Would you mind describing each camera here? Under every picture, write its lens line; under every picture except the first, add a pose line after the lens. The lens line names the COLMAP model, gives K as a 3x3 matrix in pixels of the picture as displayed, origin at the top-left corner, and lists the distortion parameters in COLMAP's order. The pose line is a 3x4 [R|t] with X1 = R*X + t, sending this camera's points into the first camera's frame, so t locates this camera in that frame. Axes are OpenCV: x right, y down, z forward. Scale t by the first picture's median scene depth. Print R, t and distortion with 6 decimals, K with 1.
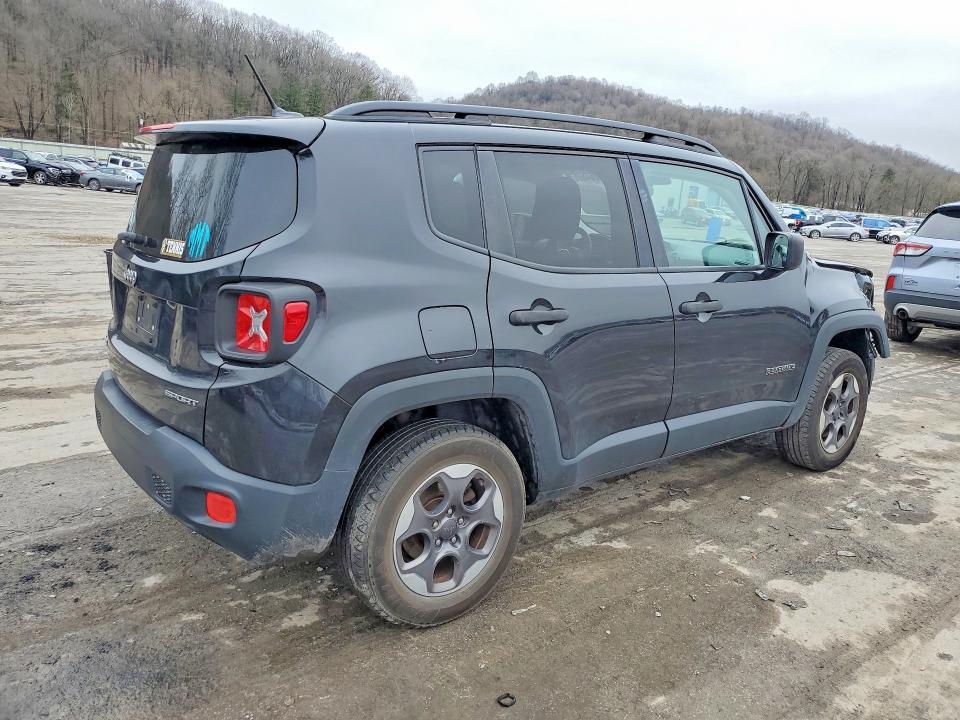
lens RADIAL K [[728.9, 0, 478.0], [0, 728.9, 360.0], [0, 0, 1]] dist [0.012832, 0.010835]
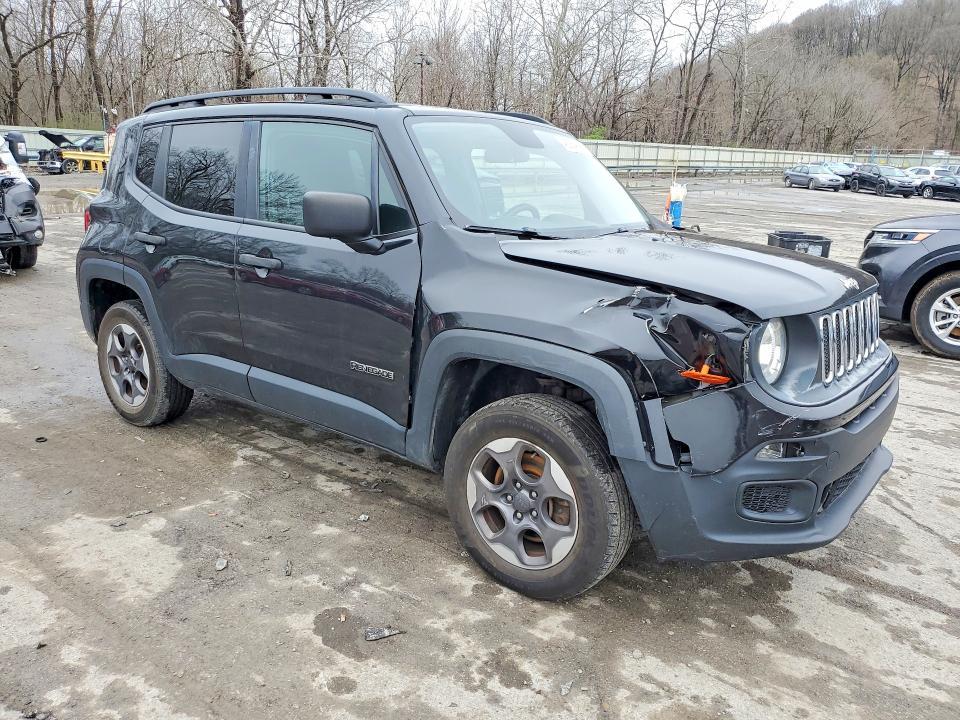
lens RADIAL K [[728.9, 0, 477.8], [0, 728.9, 363.0], [0, 0, 1]] dist [0.012832, 0.010835]
pose [[0.243977, 0.207795, -0.947257, 1.070852], [-0.236285, 0.960075, 0.149749, -0.125586], [0.940555, 0.187287, 0.283335, 0.803761]]
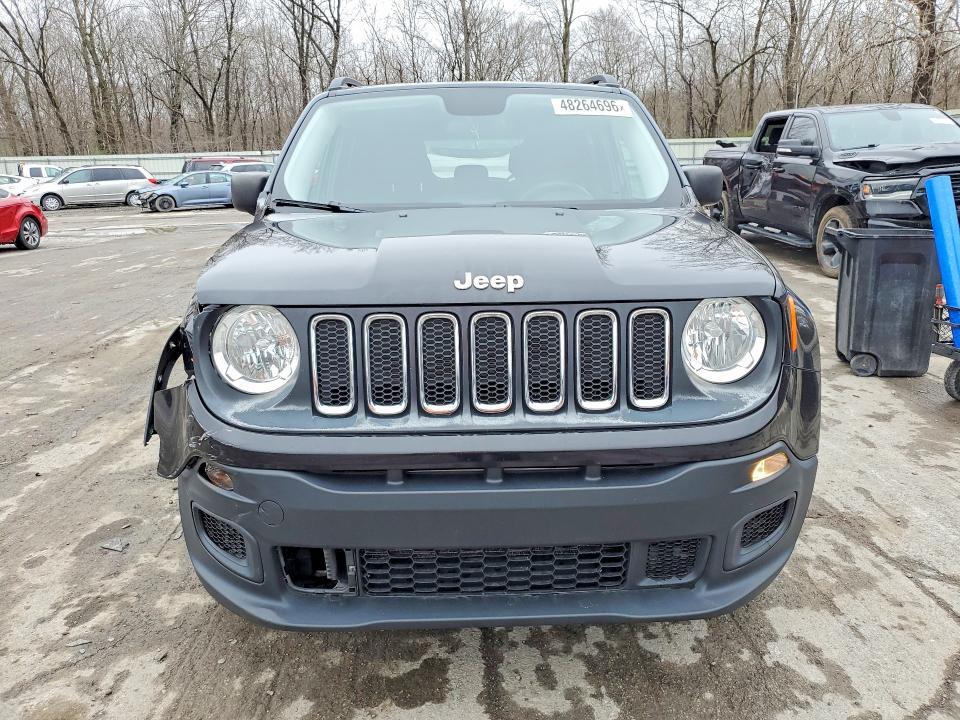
lens RADIAL K [[728.9, 0, 471.8], [0, 728.9, 356.6], [0, 0, 1]] dist [0.012832, 0.010835]
pose [[-0.588700, 0.168724, -0.790547, 0.855312], [-0.177050, 0.927315, 0.329758, -0.257204], [0.788724, 0.334095, -0.516037, 1.488263]]
